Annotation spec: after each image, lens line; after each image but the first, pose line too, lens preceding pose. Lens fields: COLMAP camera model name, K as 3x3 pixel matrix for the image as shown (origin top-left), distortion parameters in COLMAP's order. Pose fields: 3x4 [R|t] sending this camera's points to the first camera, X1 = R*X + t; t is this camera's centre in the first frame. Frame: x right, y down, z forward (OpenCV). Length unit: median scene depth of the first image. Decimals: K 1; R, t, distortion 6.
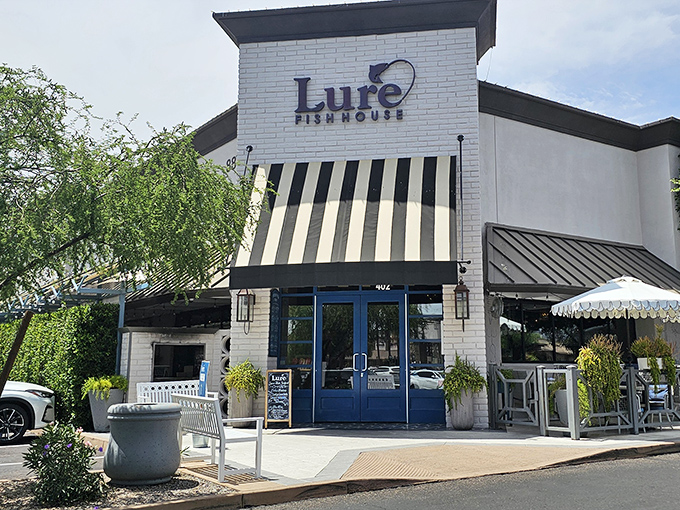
lens RADIAL K [[455.3, 0, 340.0], [0, 455.3, 255.0], [0, 0, 1]] dist [0.001520, -0.000056]
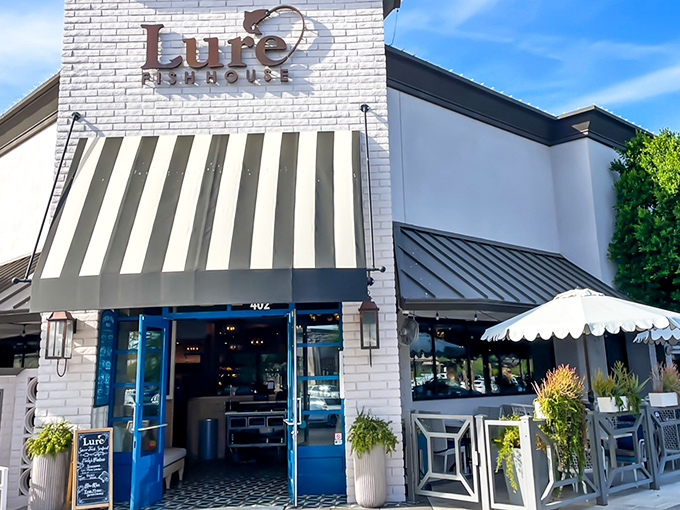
lens RADIAL K [[515.6, 0, 339.2], [0, 515.6, 245.8], [0, 0, 1]] dist [0.063276, -0.001697]
pose [[0.970158, 0.013413, 0.242101, 0.013654], [-0.003879, 0.999200, -0.039814, 0.006856], [-0.242441, 0.037687, 0.969434, 0.148356]]
